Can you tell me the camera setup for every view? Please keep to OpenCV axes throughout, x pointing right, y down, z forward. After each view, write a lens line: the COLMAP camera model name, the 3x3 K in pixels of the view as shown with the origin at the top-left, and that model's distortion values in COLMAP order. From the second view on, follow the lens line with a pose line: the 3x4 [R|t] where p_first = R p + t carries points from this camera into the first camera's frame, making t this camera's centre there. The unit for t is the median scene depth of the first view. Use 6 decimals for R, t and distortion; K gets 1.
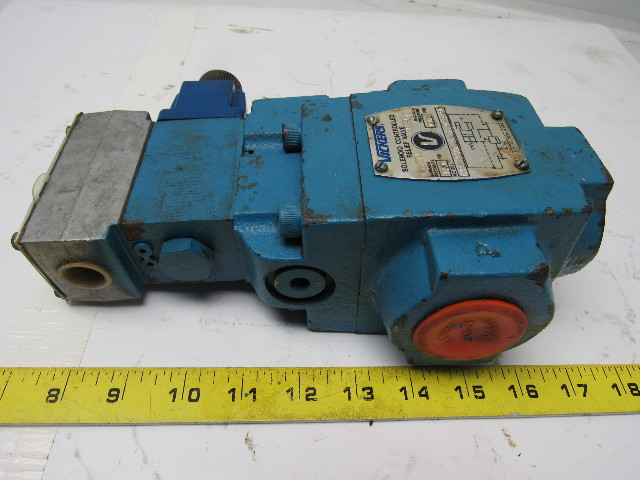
lens RADIAL K [[453.2, 0, 320.0], [0, 453.2, 240.0], [0, 0, 1]] dist [-0.020999, 0.001666]
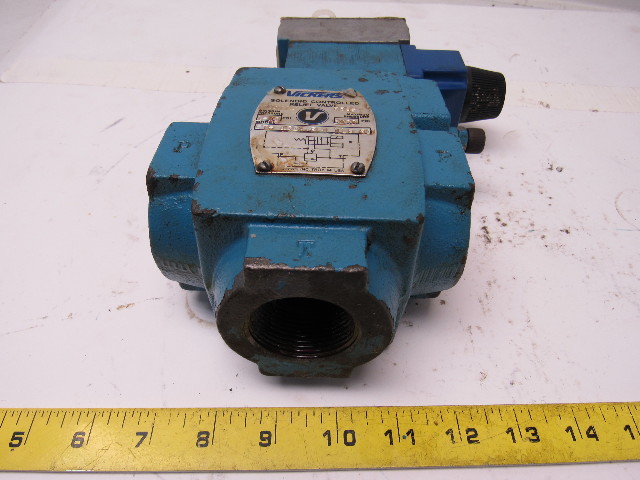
lens RADIAL K [[453.2, 0, 320.0], [0, 453.2, 240.0], [0, 0, 1]] dist [-0.020999, 0.001666]
pose [[-0.057578, 0.721633, -0.689877, 1.113419], [-0.774656, 0.403606, 0.486838, -0.602025], [0.629757, 0.562448, 0.535779, 0.624675]]
